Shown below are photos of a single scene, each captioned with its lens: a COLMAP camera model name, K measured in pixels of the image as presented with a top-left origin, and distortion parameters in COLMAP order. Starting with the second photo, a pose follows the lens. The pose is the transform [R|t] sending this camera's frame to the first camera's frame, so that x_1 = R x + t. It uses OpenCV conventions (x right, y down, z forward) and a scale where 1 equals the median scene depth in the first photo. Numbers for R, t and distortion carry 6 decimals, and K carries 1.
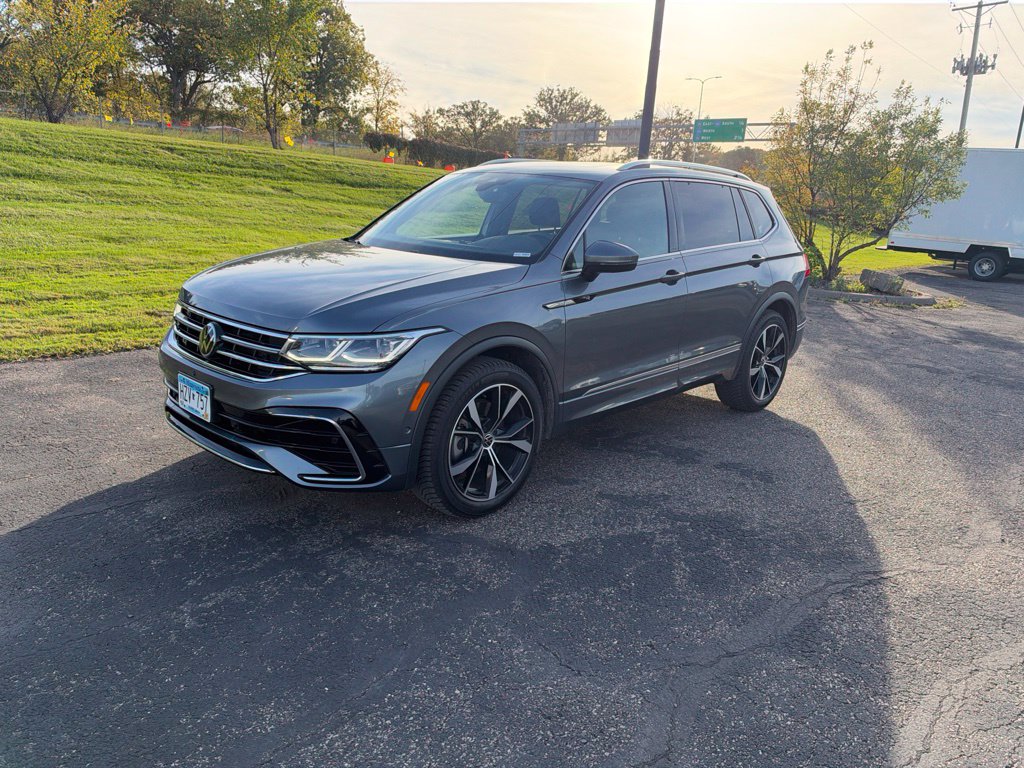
lens RADIAL K [[746.9, 0, 517.1], [0, 746.9, 382.7], [0, 0, 1]] dist [0.003677, -0.017117]
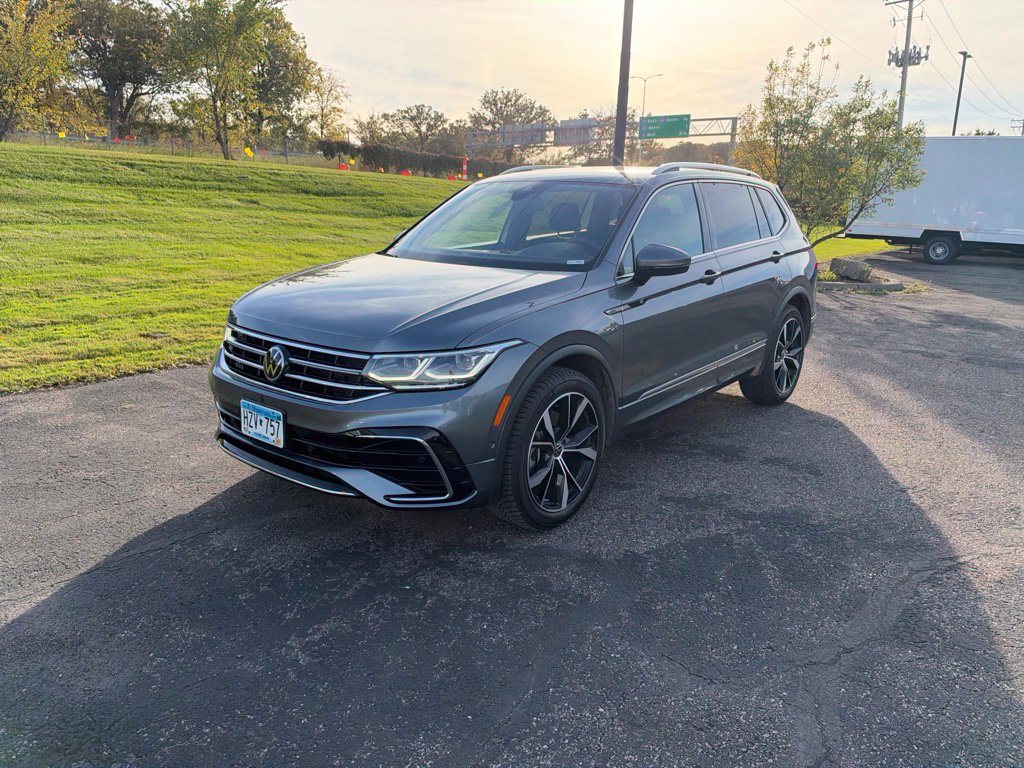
lens RADIAL K [[746.9, 0, 516.9], [0, 746.9, 373.0], [0, 0, 1]] dist [0.003677, -0.017117]
pose [[0.996996, -0.050253, 0.058934, -0.090932], [0.051059, 0.998621, -0.012241, -0.009851], [-0.058238, 0.015214, 0.998187, 0.005392]]
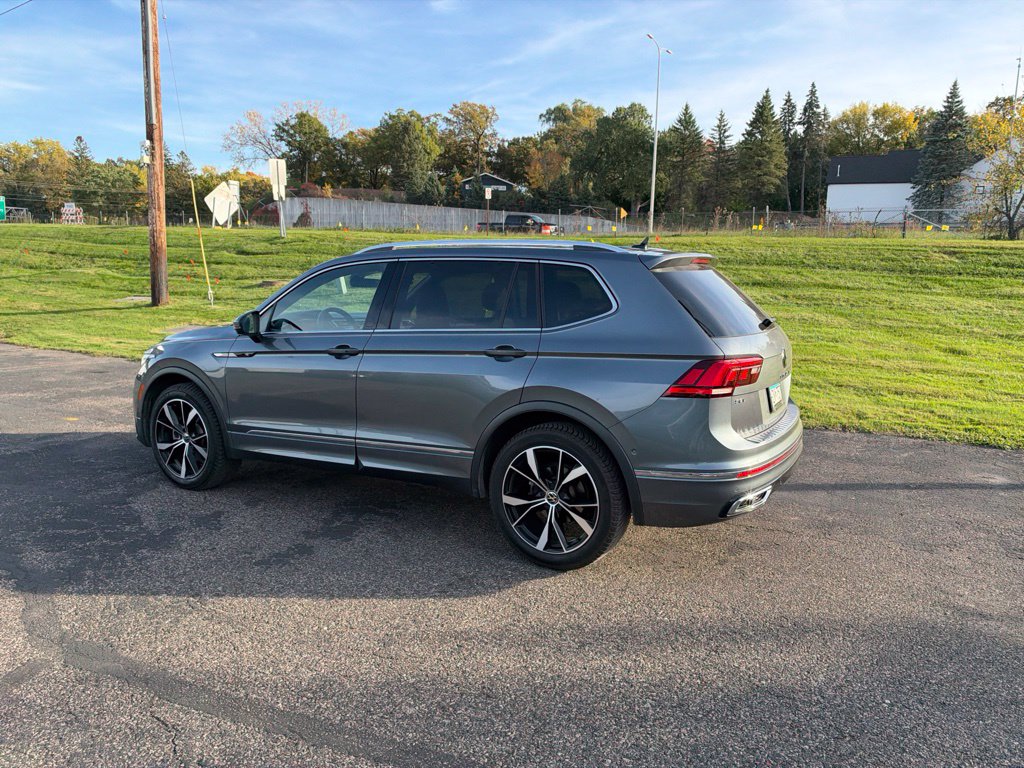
lens RADIAL K [[746.9, 0, 512.8], [0, 746.9, 367.5], [0, 0, 1]] dist [0.003677, -0.017117]
pose [[0.242649, 0.071969, -0.967441, 0.965427], [-0.233795, 0.972190, 0.013683, -0.144855], [0.941521, 0.222862, 0.252727, 0.743590]]
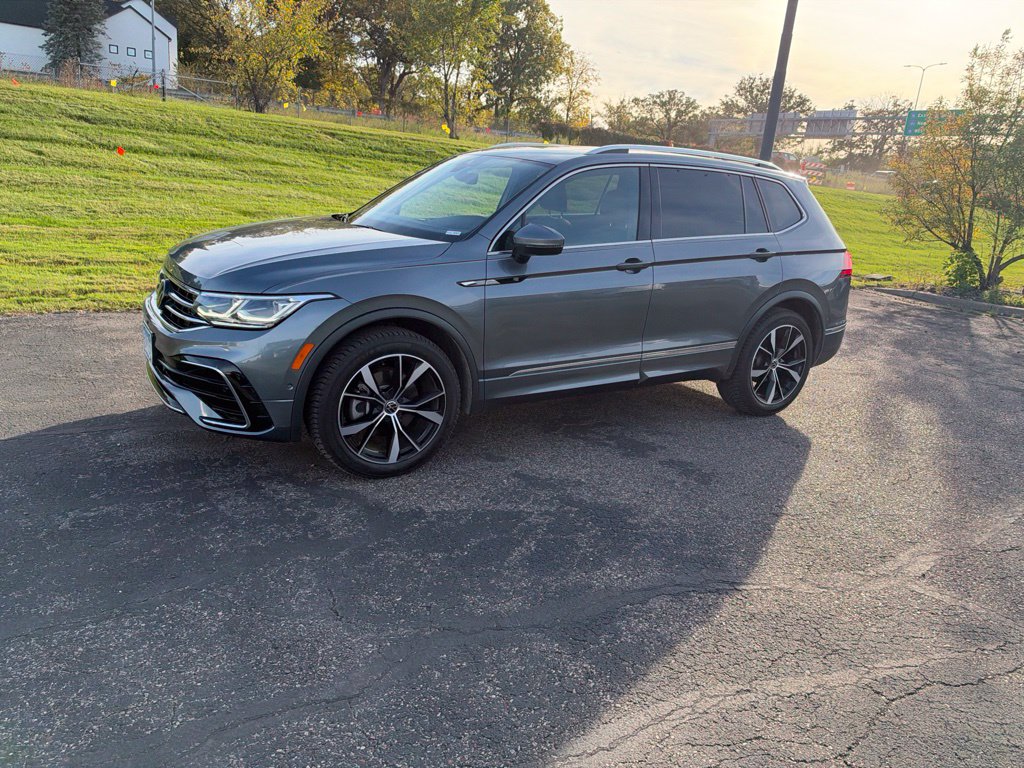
lens RADIAL K [[746.9, 0, 509.9], [0, 746.9, 385.3], [0, 0, 1]] dist [0.003677, -0.017117]
pose [[0.966517, 0.090796, -0.240003, 0.230502], [-0.087212, 0.995862, 0.025535, 0.003293], [0.241329, -0.003749, 0.970436, 0.009425]]
